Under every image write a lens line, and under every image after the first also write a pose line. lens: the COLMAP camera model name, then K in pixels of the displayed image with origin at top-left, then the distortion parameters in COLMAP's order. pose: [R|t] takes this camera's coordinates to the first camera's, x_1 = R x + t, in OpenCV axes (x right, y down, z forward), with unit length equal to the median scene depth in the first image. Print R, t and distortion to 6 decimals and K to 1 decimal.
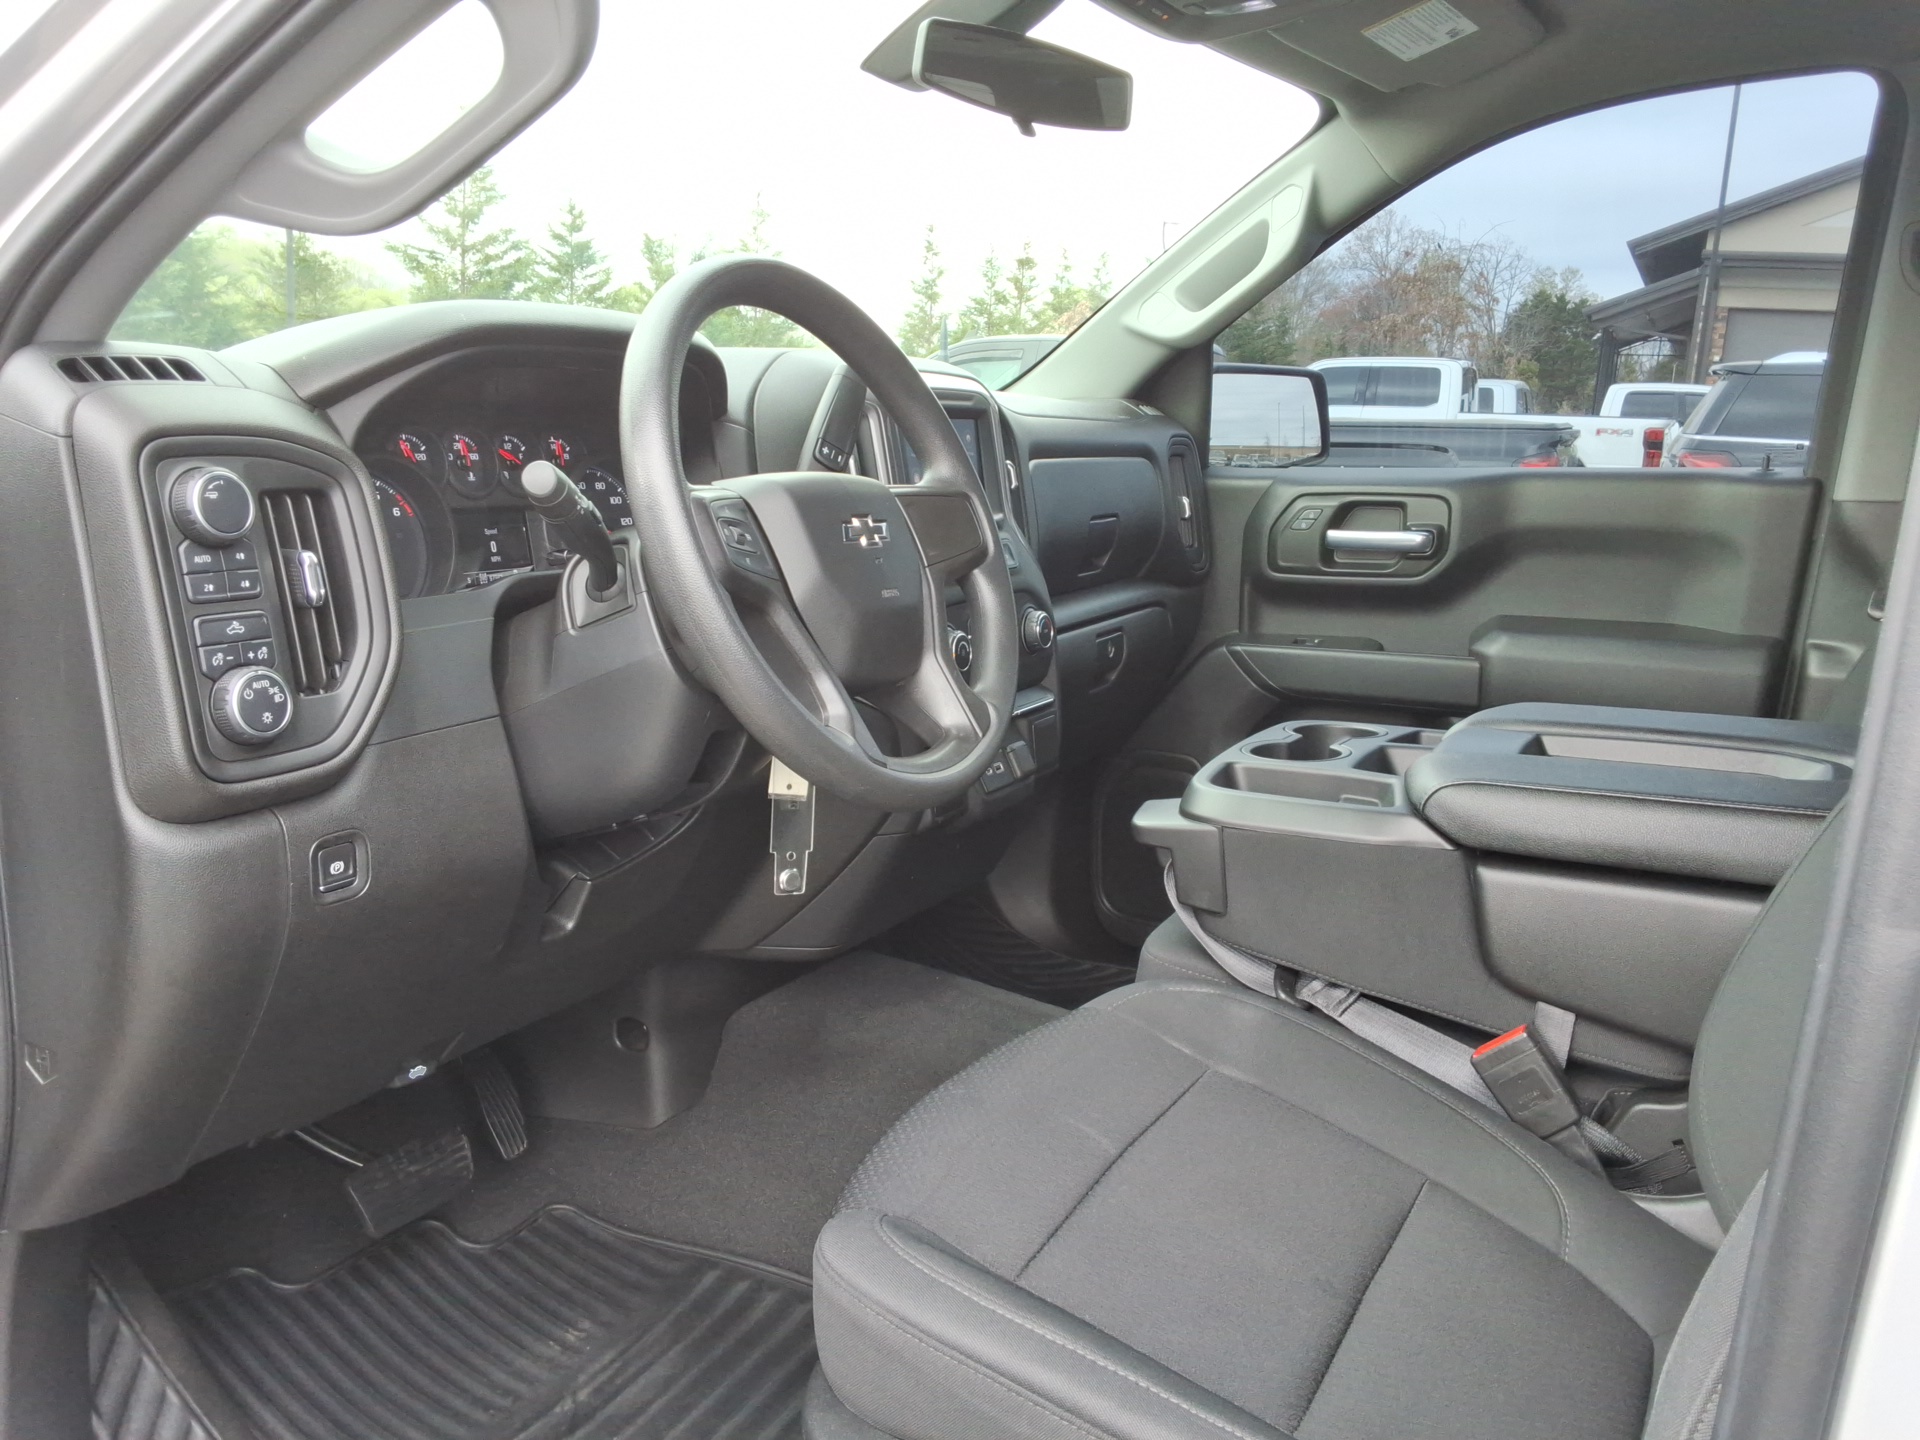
lens RADIAL K [[1544.7, 0, 972.0], [0, 1544.7, 725.6], [0, 0, 1]] dist [0.108528, -0.164492]
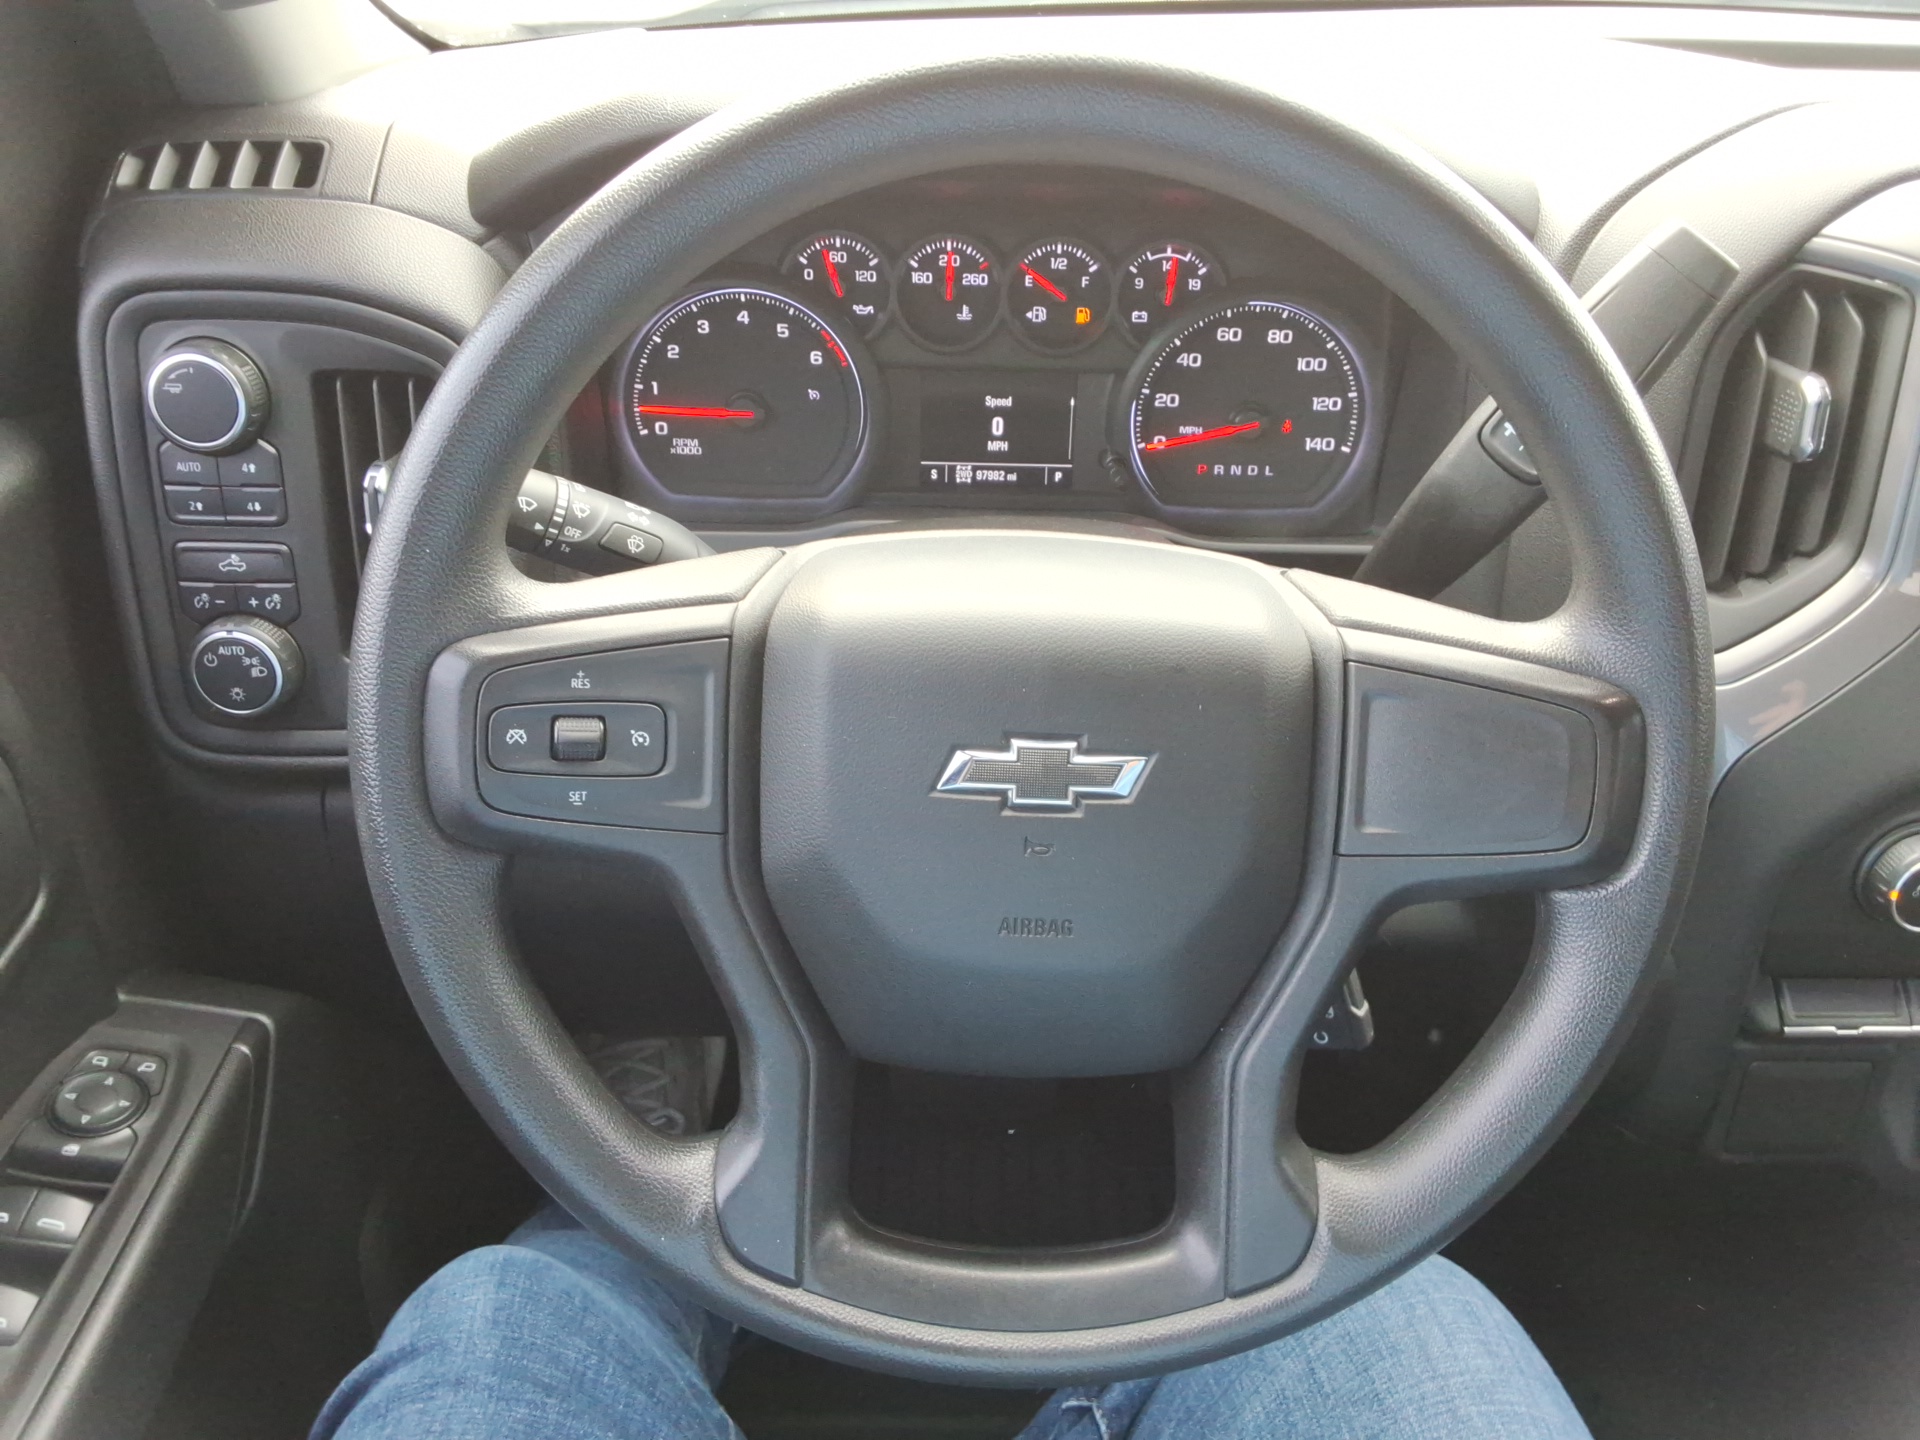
lens RADIAL K [[1544.7, 0, 978.0], [0, 1544.7, 707.2], [0, 0, 1]] dist [0.108528, -0.164492]
pose [[0.496790, 0.456022, -0.738406, 0.139211], [-0.190190, 0.887349, 0.420048, -0.193995], [0.846774, -0.068238, 0.527557, 0.469347]]
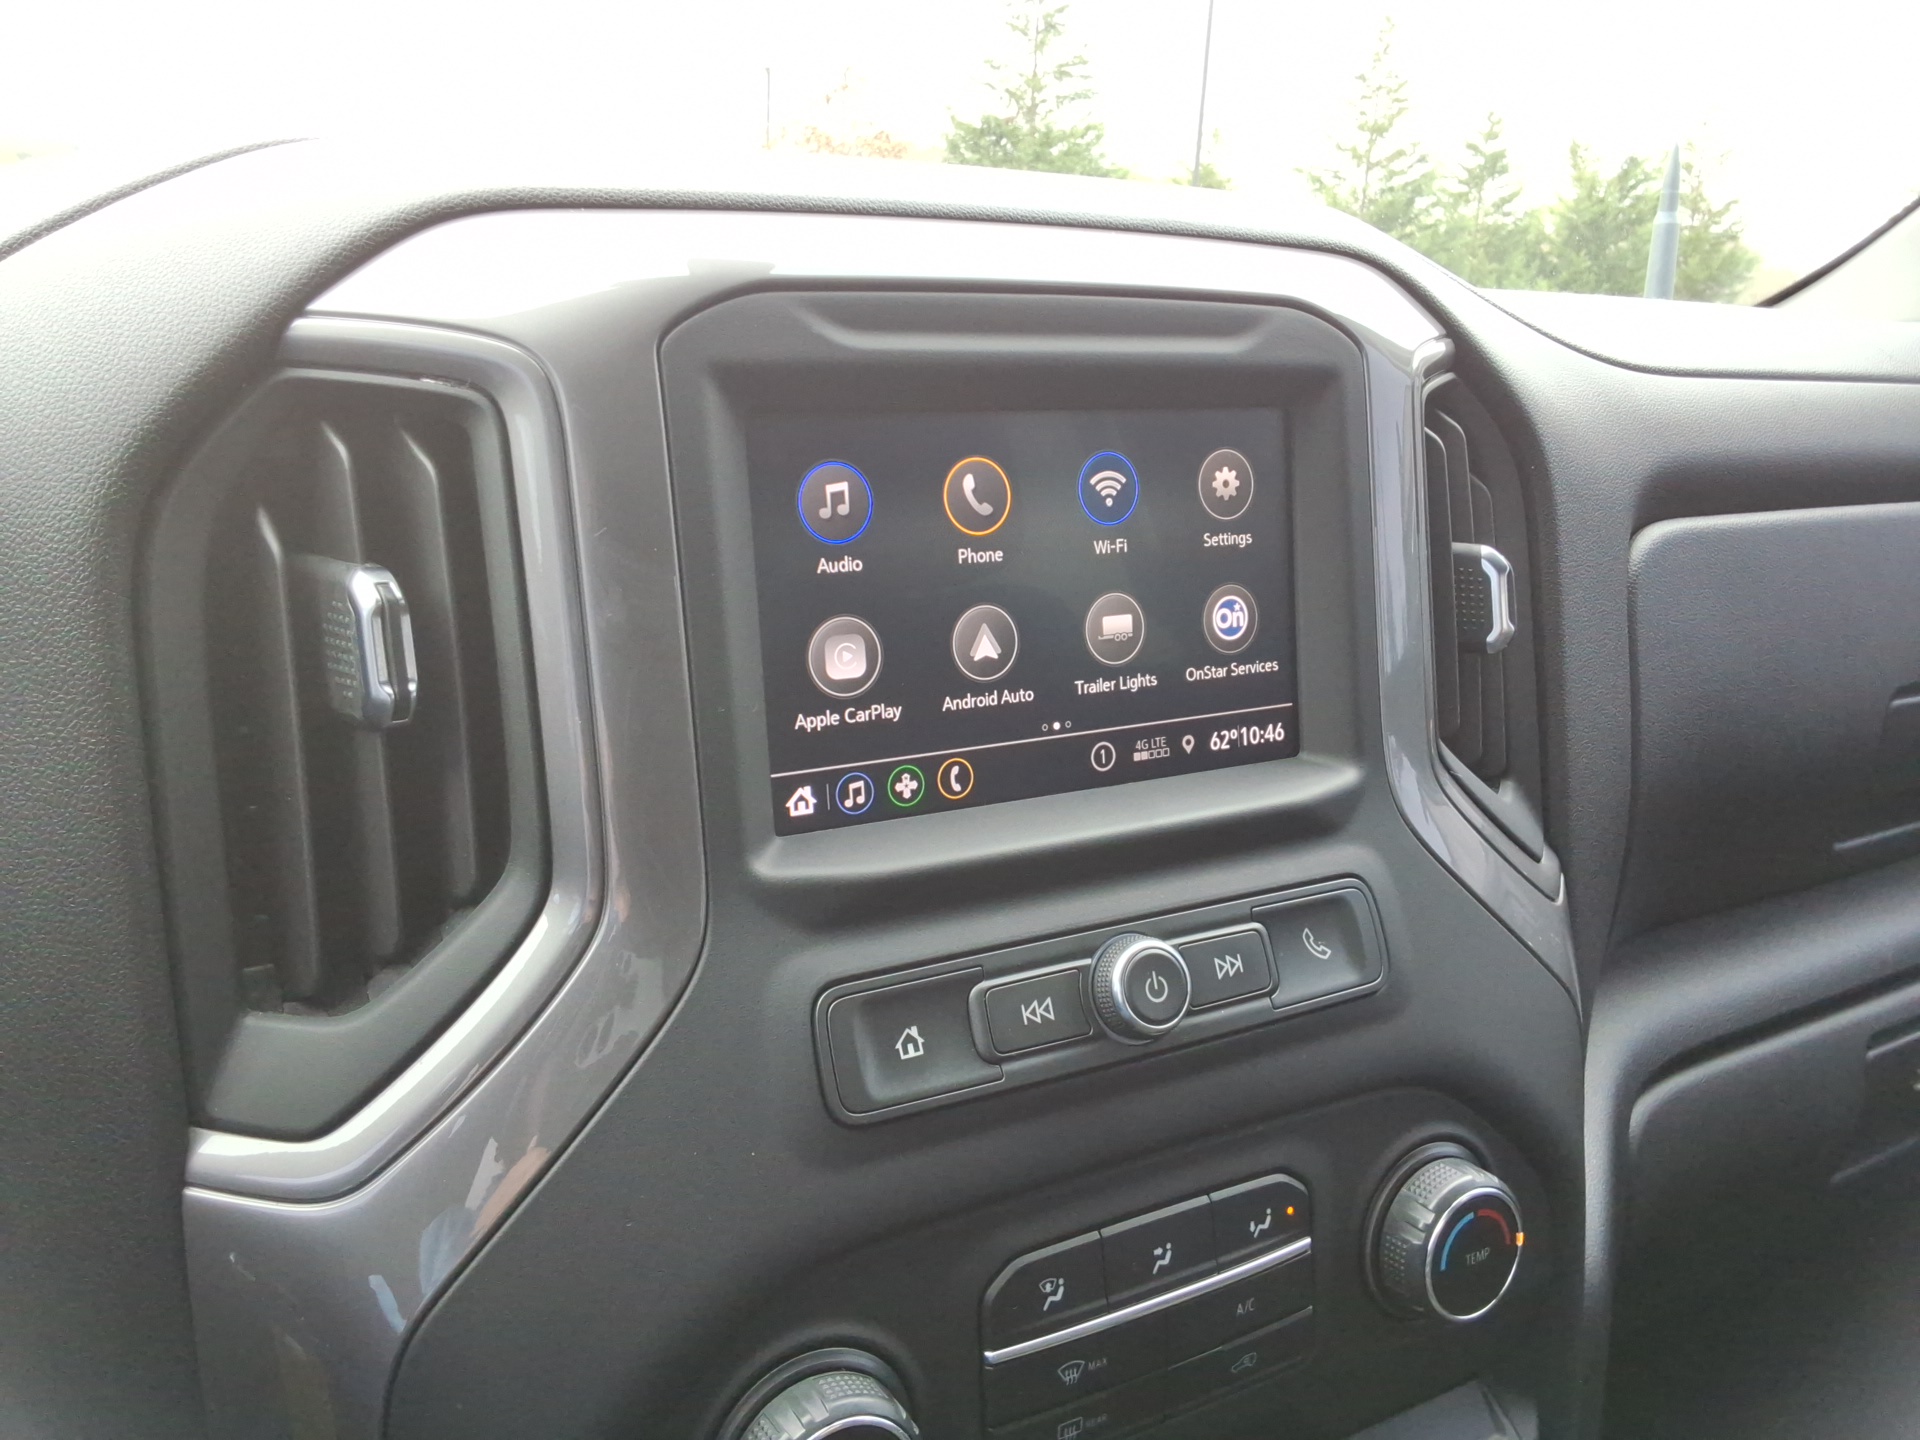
lens RADIAL K [[1544.7, 0, 974.9], [0, 1544.7, 706.3], [0, 0, 1]] dist [0.108528, -0.164492]
pose [[0.850548, 0.128438, -0.509972, 0.093455], [-0.110351, 0.991717, 0.065720, -0.150292], [0.514189, 0.000378, 0.857677, 0.703142]]
